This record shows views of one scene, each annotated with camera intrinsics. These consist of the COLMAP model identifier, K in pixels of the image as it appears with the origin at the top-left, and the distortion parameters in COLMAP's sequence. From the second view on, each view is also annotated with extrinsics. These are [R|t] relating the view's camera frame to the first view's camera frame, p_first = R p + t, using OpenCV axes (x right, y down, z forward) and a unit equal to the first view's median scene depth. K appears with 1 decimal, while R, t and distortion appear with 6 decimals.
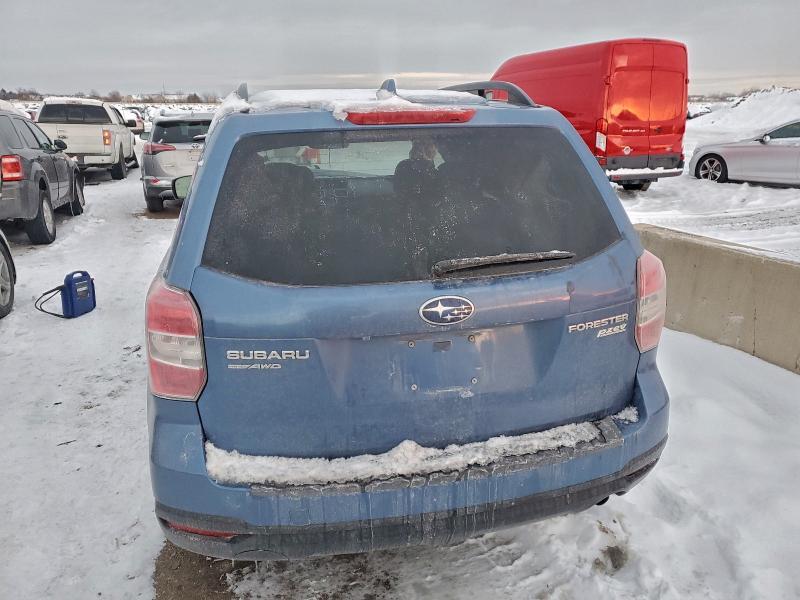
lens RADIAL K [[611.4, 0, 400.0], [0, 611.4, 300.0], [0, 0, 1]] dist [0.027925, -0.015941]
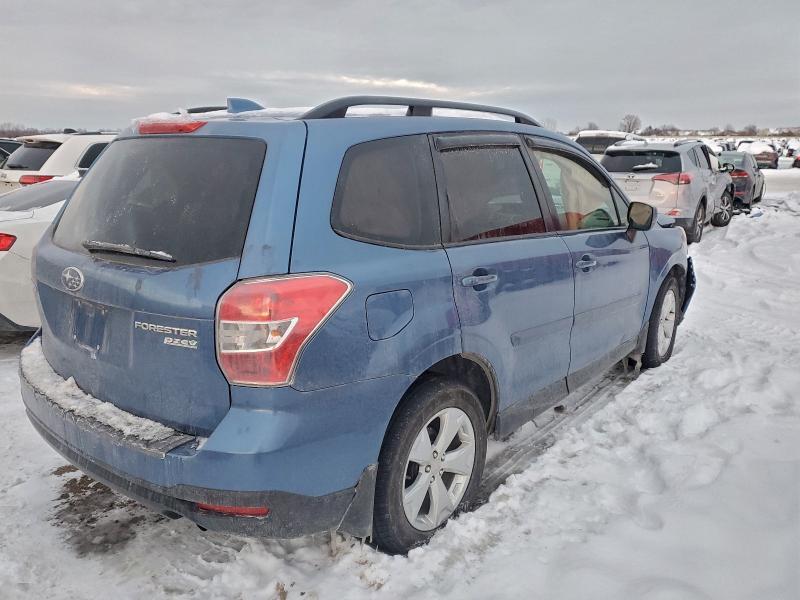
lens RADIAL K [[611.4, 0, 400.0], [0, 611.4, 300.0], [0, 0, 1]] dist [0.027925, -0.015941]
pose [[0.612596, 0.206080, -0.763057, 1.104956], [-0.245490, 0.967274, 0.064149, -0.140919], [0.751306, 0.148026, 0.643139, 0.531854]]
